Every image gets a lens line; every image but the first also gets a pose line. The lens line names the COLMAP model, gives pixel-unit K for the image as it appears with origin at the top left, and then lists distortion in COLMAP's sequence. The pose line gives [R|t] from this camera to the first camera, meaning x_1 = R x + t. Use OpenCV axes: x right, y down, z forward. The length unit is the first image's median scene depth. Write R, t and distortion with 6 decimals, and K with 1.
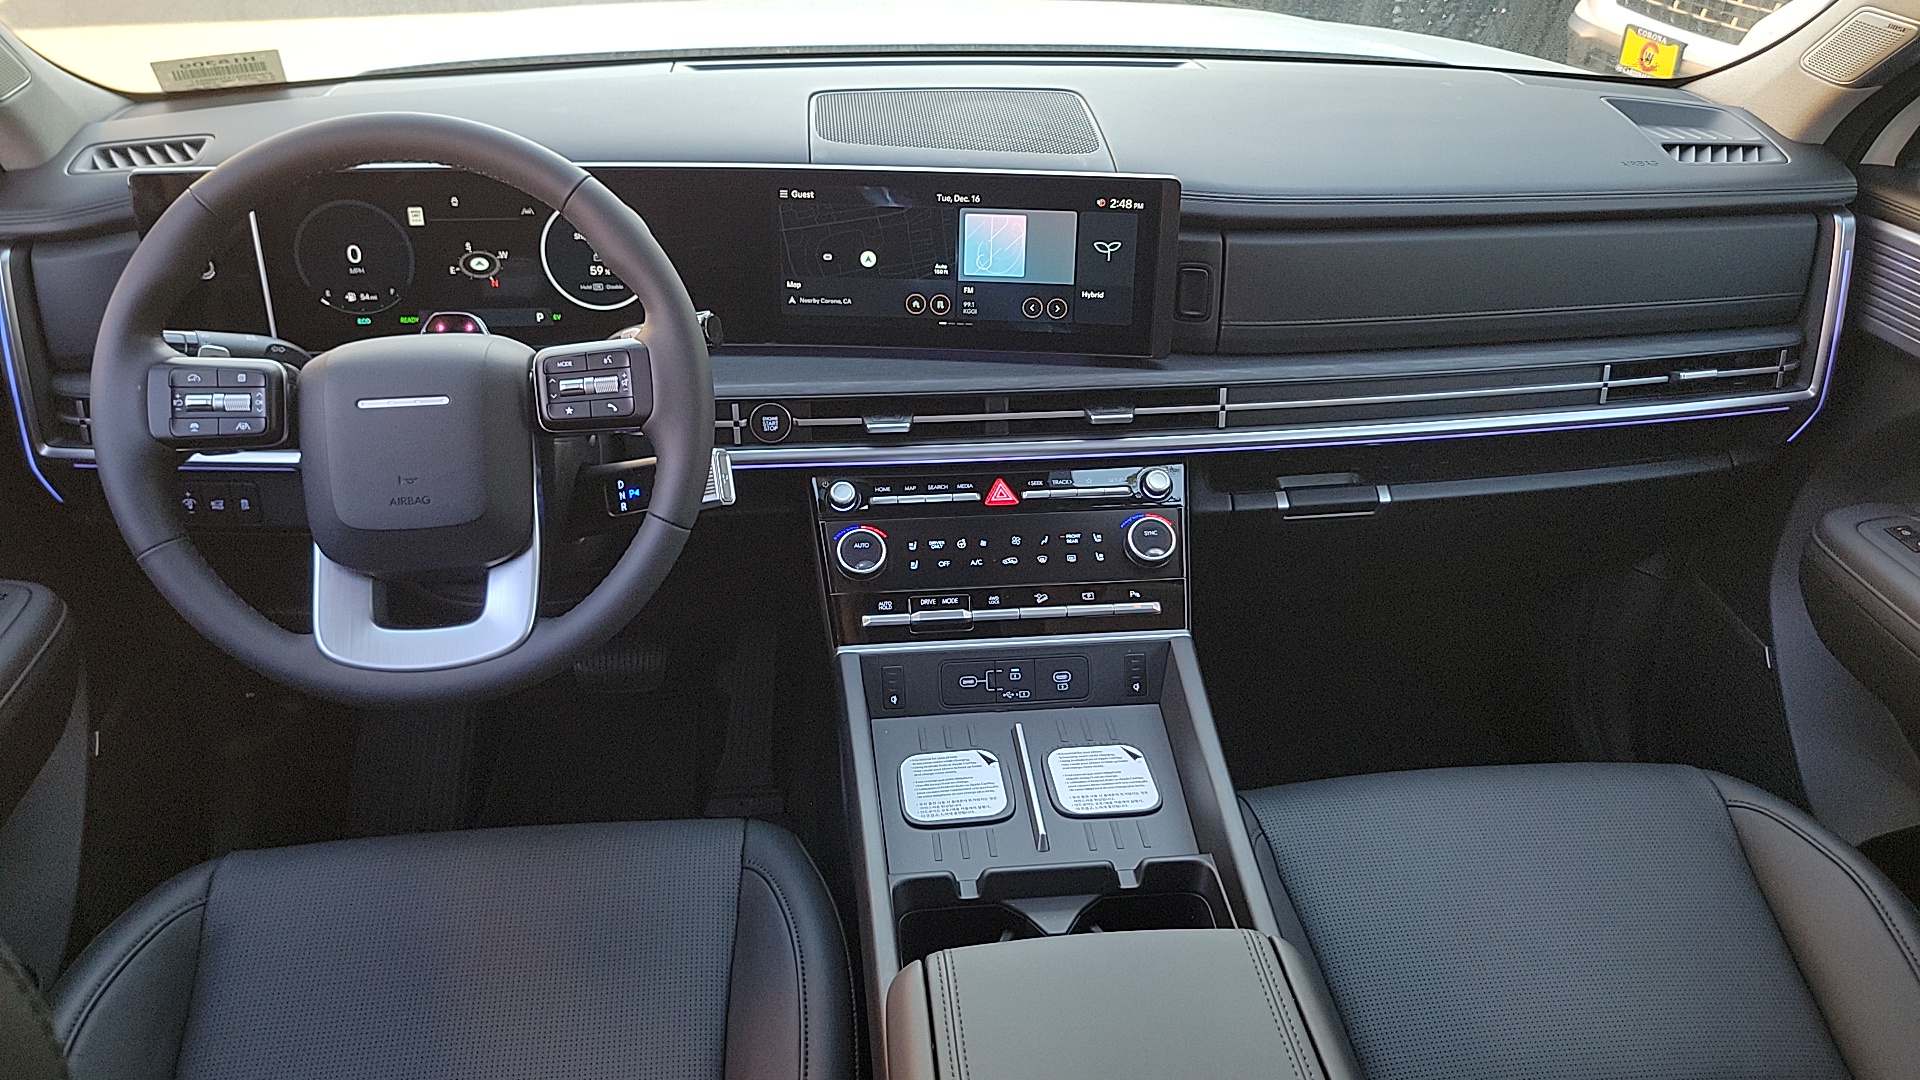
lens RADIAL K [[1488.7, 0, 982.4], [0, 1488.7, 544.6], [0, 0, 1]] dist [0.028104, -0.025158]
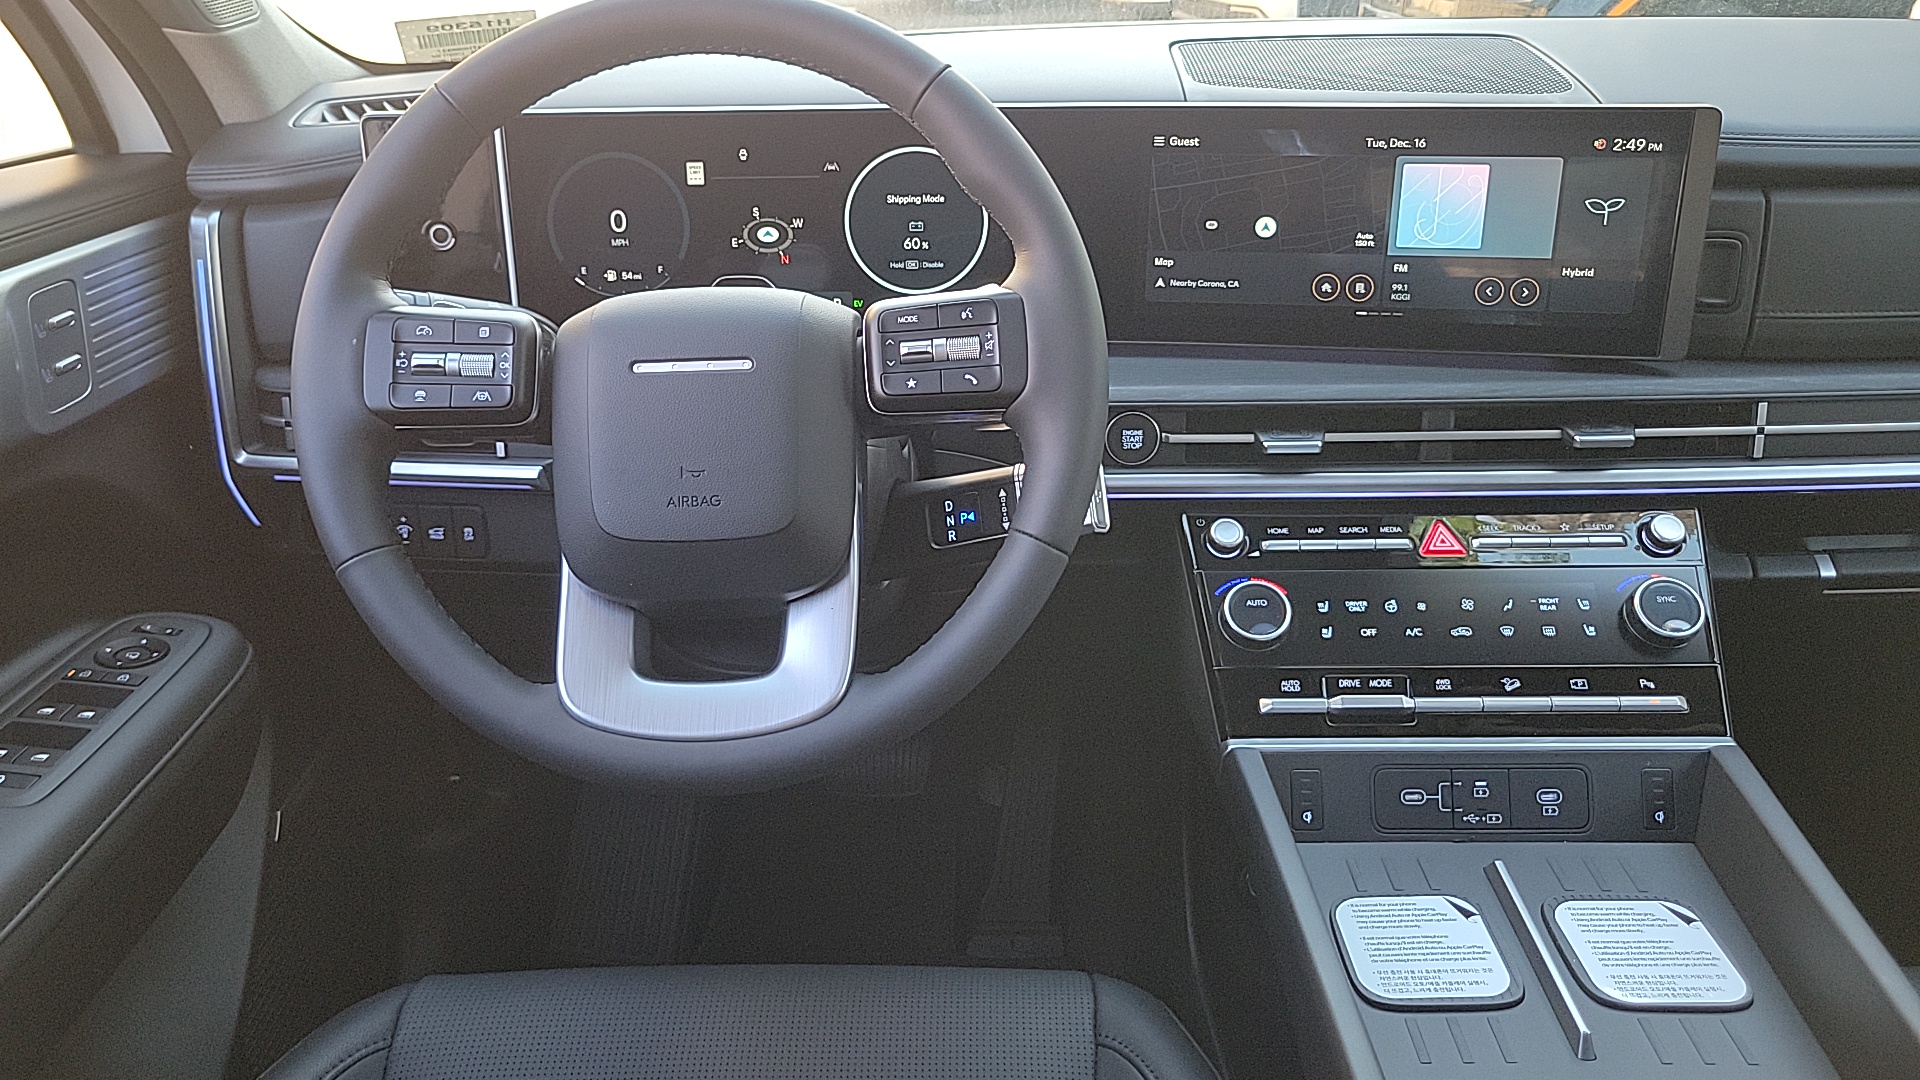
lens RADIAL K [[1488.7, 0, 941.6], [0, 1488.7, 541.3], [0, 0, 1]] dist [0.028104, -0.025158]
pose [[0.990282, 0.022459, -0.137247, -0.135527], [-0.034685, 0.995574, -0.087349, 0.040089], [0.134678, 0.091261, 0.986678, 0.251917]]
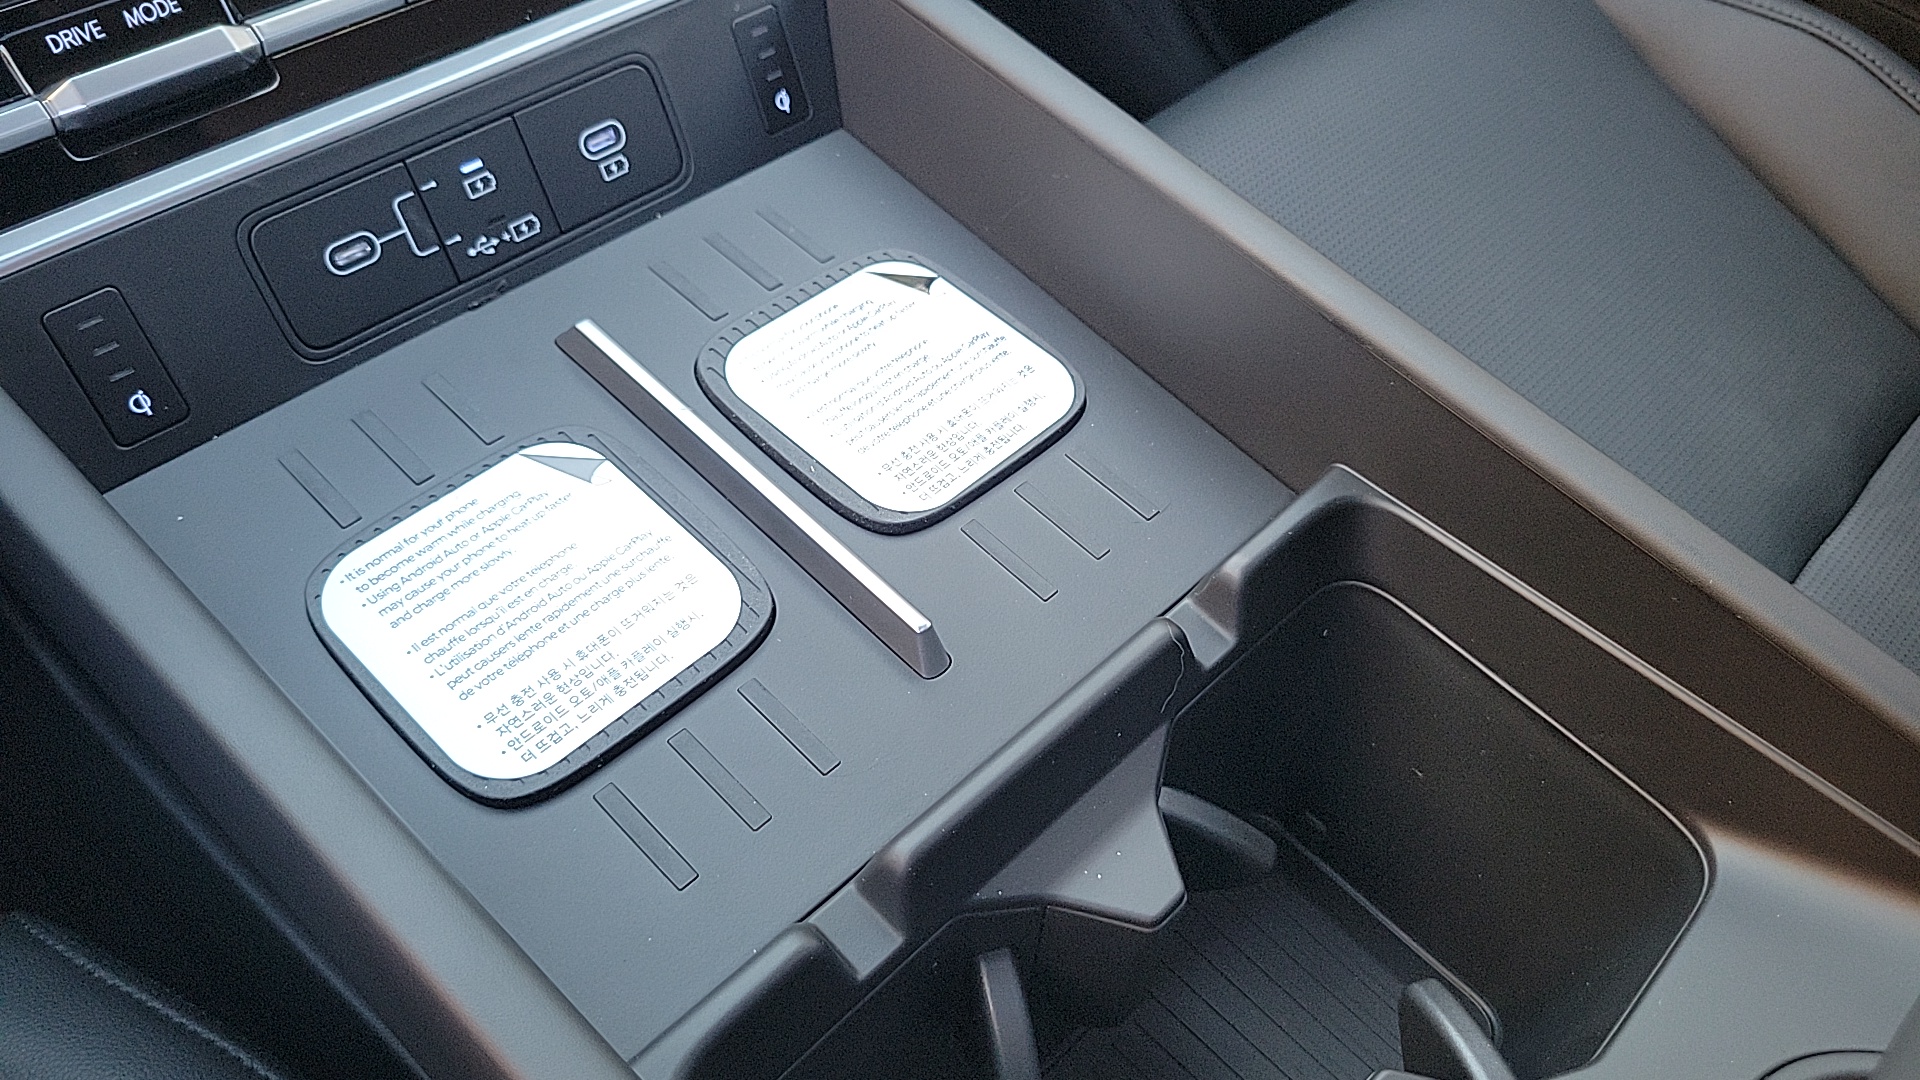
lens RADIAL K [[1488.7, 0, 962.5], [0, 1488.7, 543.4], [0, 0, 1]] dist [0.028104, -0.025158]
pose [[0.779515, -0.448333, 0.437441, -0.073491], [0.235272, 0.856788, 0.458870, 0.029823], [-0.580520, -0.254778, 0.773359, 0.657189]]
